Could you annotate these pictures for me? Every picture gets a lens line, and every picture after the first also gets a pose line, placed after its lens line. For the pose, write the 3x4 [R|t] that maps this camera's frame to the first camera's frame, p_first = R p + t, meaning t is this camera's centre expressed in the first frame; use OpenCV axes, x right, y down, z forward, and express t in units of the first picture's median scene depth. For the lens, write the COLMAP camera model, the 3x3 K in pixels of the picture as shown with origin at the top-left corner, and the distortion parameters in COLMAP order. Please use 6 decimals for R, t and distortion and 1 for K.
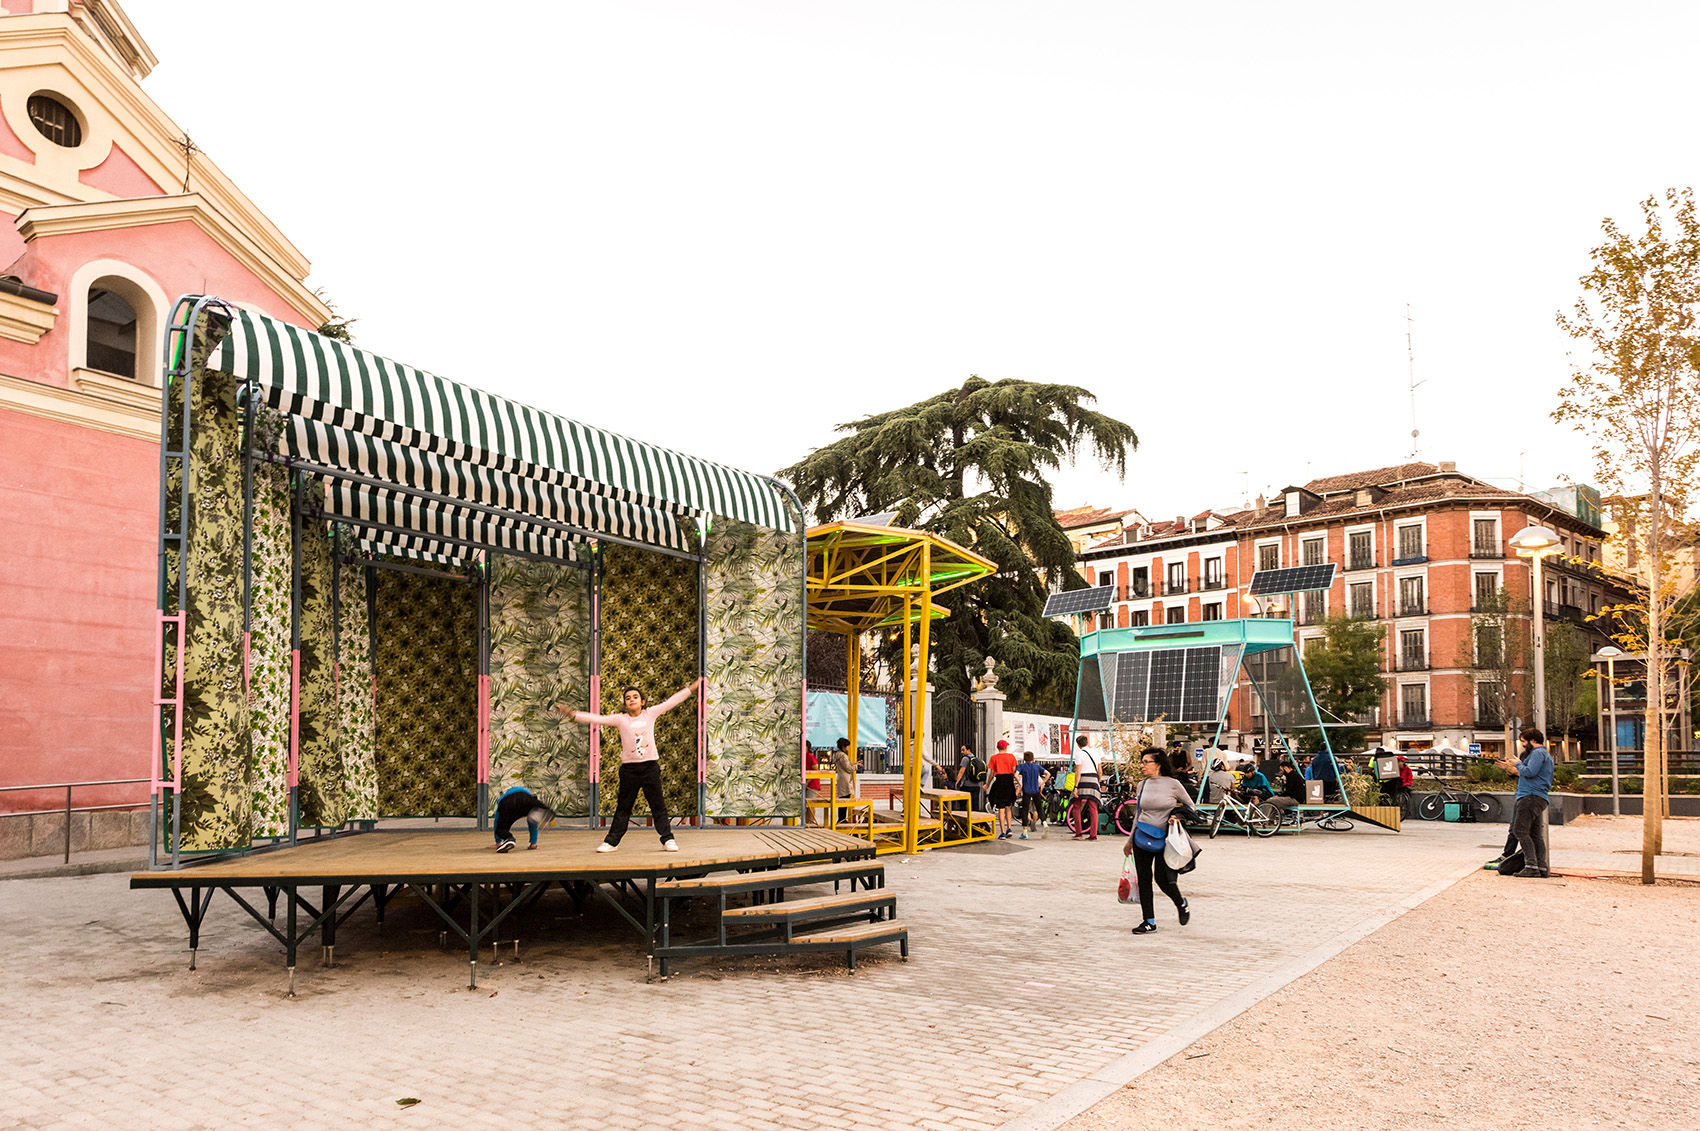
lens RADIAL K [[1097.1, 0, 846.5], [0, 1097.1, 633.9], [0, 0, 1]] dist [0.016673, -0.002140]
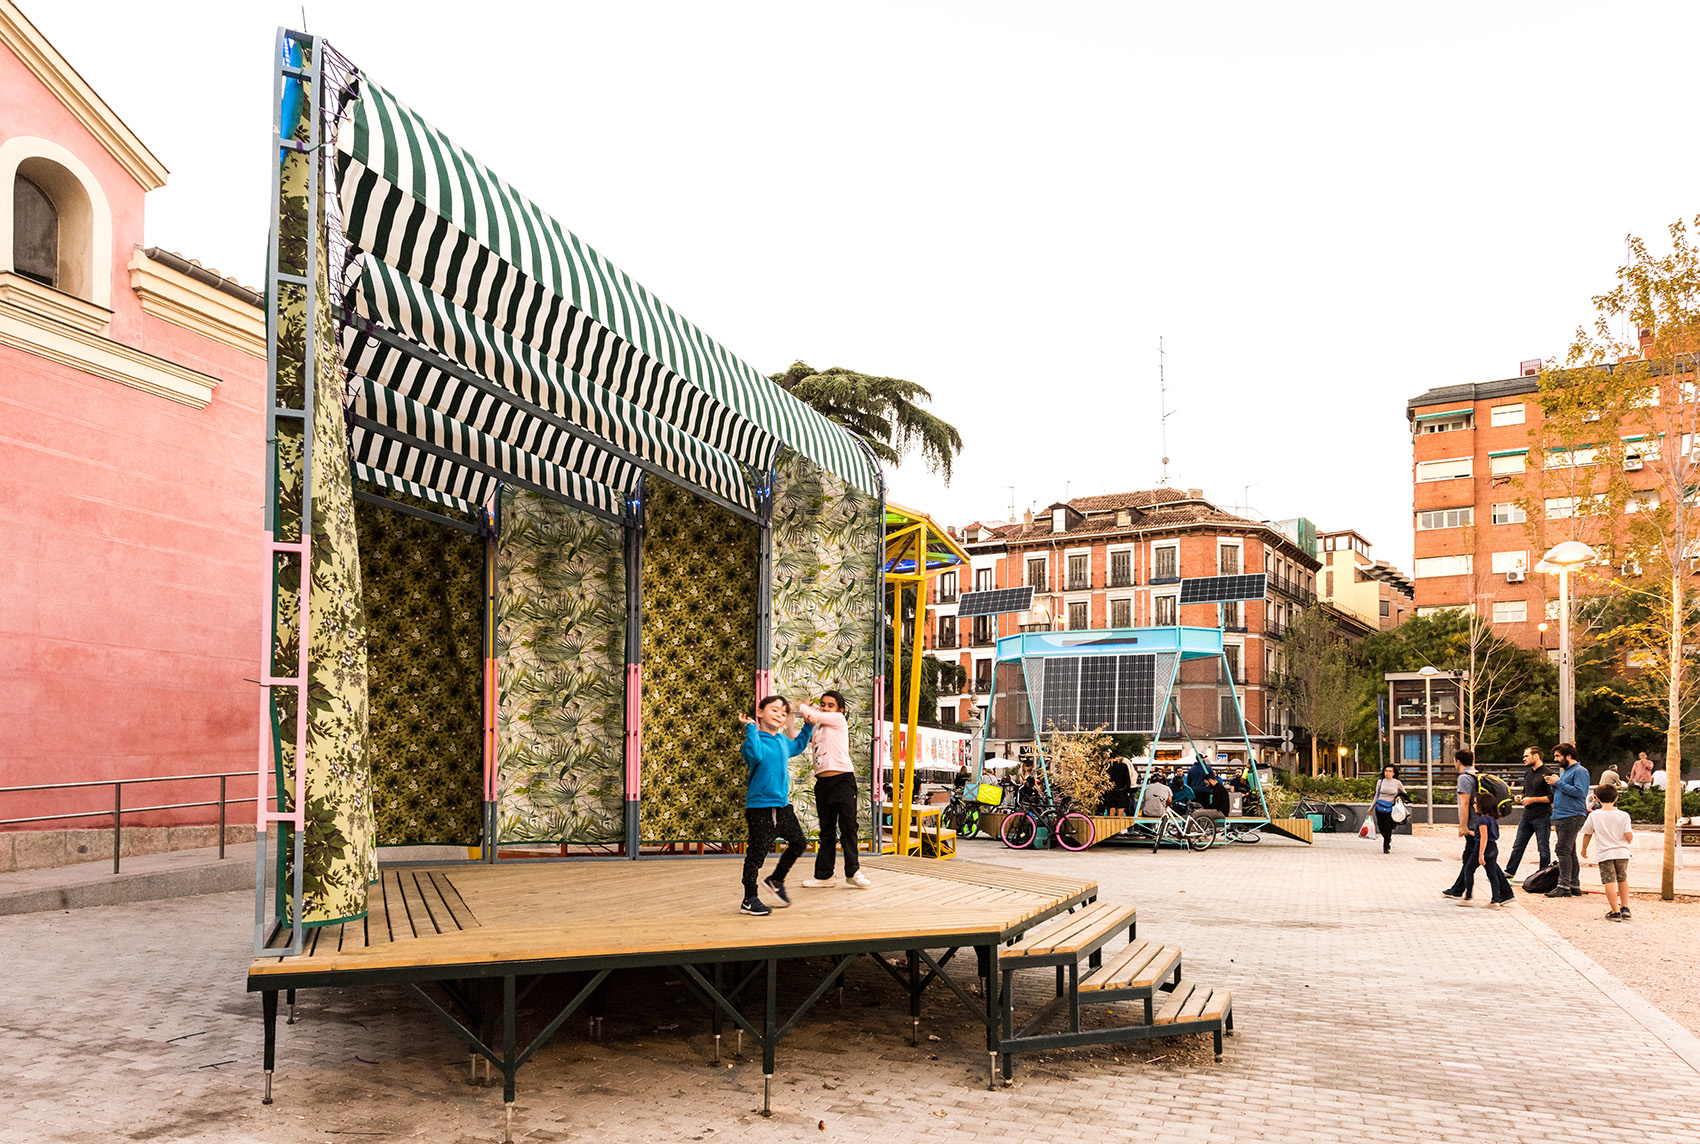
lens RADIAL K [[1123.4, 0, 852.2], [0, 1123.4, 662.2], [0, 0, 1]] dist [0.016173, -0.001311]
pose [[0.972074, 0.029615, 0.232798, -0.251834], [-0.035016, 0.999204, 0.019101, 0.015233], [-0.232047, -0.026720, 0.972338, 0.175109]]
